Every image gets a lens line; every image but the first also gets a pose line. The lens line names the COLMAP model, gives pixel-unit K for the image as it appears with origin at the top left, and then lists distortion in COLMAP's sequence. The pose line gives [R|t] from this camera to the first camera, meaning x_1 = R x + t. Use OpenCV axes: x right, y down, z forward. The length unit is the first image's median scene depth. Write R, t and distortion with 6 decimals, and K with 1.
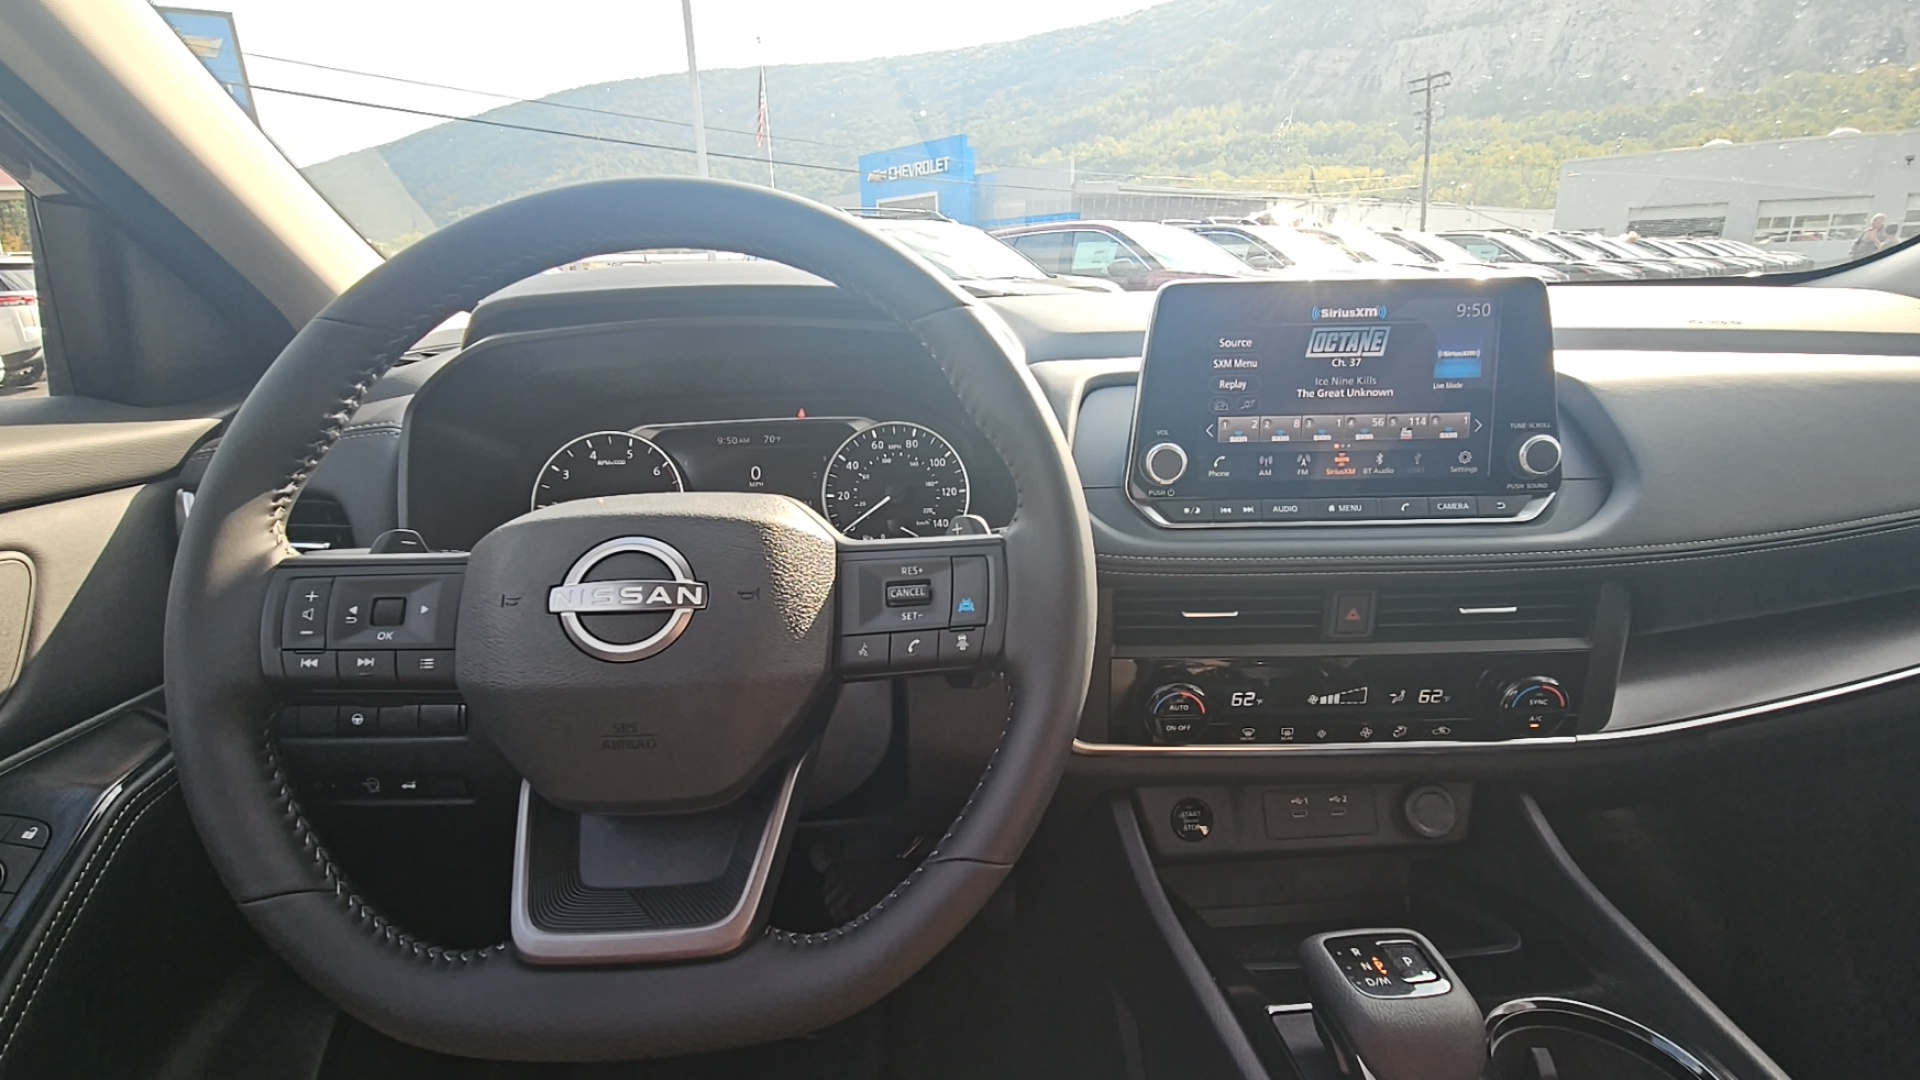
lens RADIAL K [[859.2, 0, 959.2], [0, 859.2, 536.8], [0, 0, 1]] dist [0.014254, -0.010850]
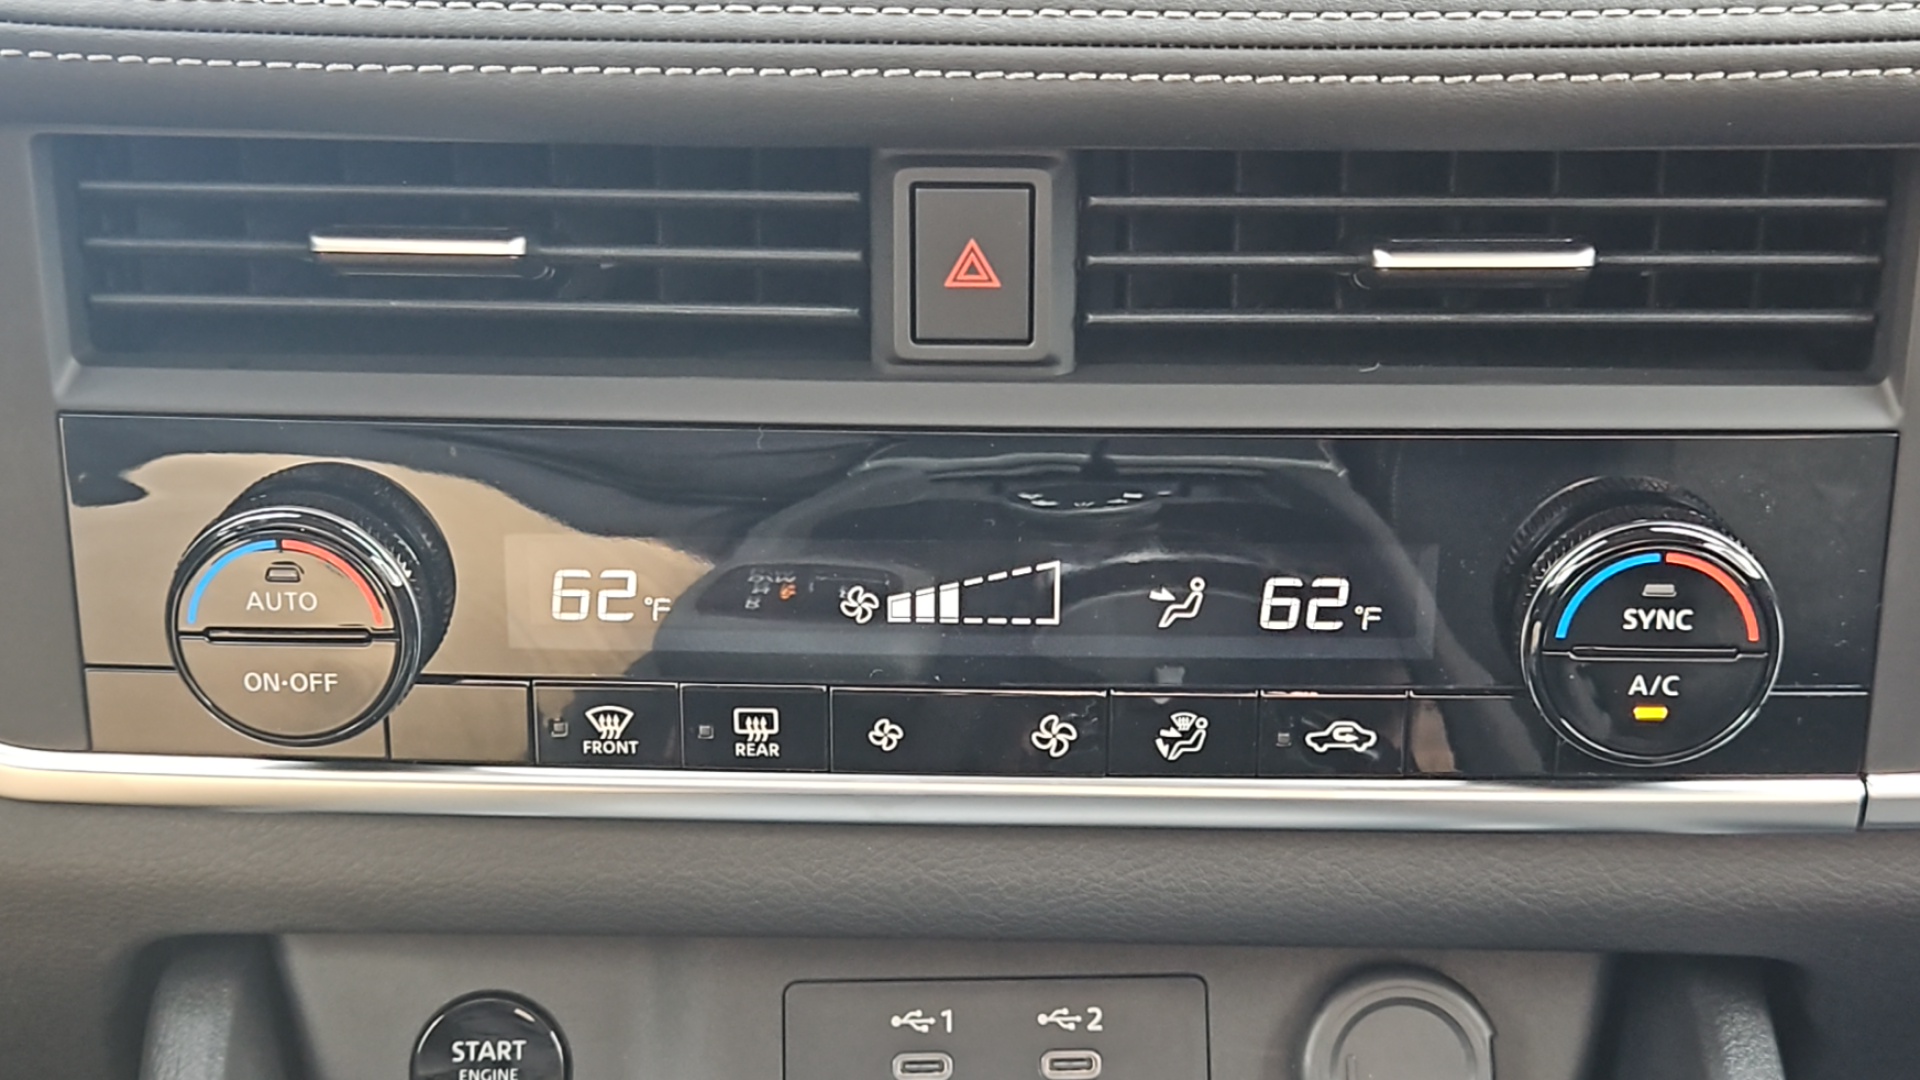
lens RADIAL K [[2838.5, 0, 969.7], [0, 2838.5, 534.2], [0, 0, 1]] dist [0.063828, 0.000000]
pose [[0.999395, 0.030000, -0.017589, 0.474934], [-0.029249, 0.998709, 0.041523, 0.135329], [0.018812, -0.040983, 0.998983, 0.144008]]
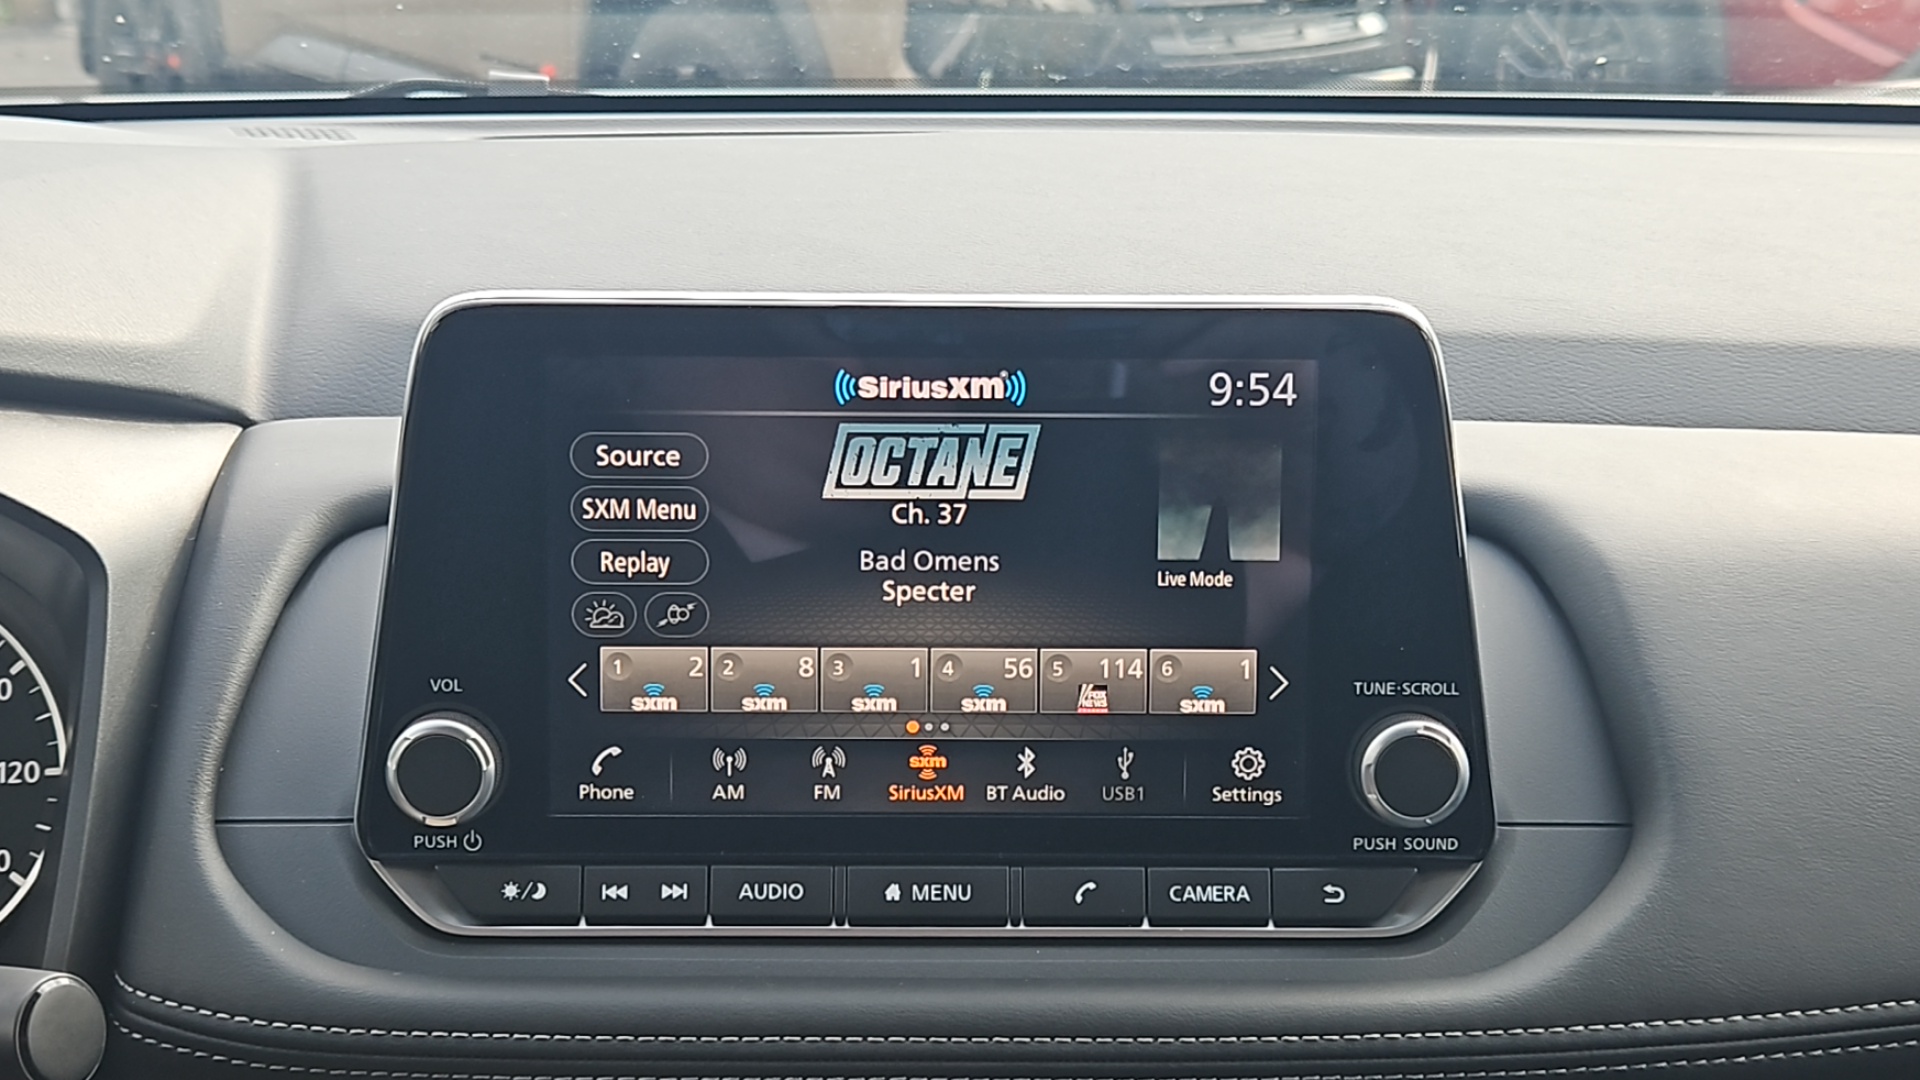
lens RADIAL K [[2838.5, 0, 946.9], [0, 2838.5, 547.6], [0, 0, 1]] dist [0.063828, 0.000000]
pose [[0.999510, 0.021776, 0.022470, 0.425160], [-0.021475, 0.999678, -0.013527, -0.168931], [-0.022757, 0.013038, 0.999656, -0.256907]]
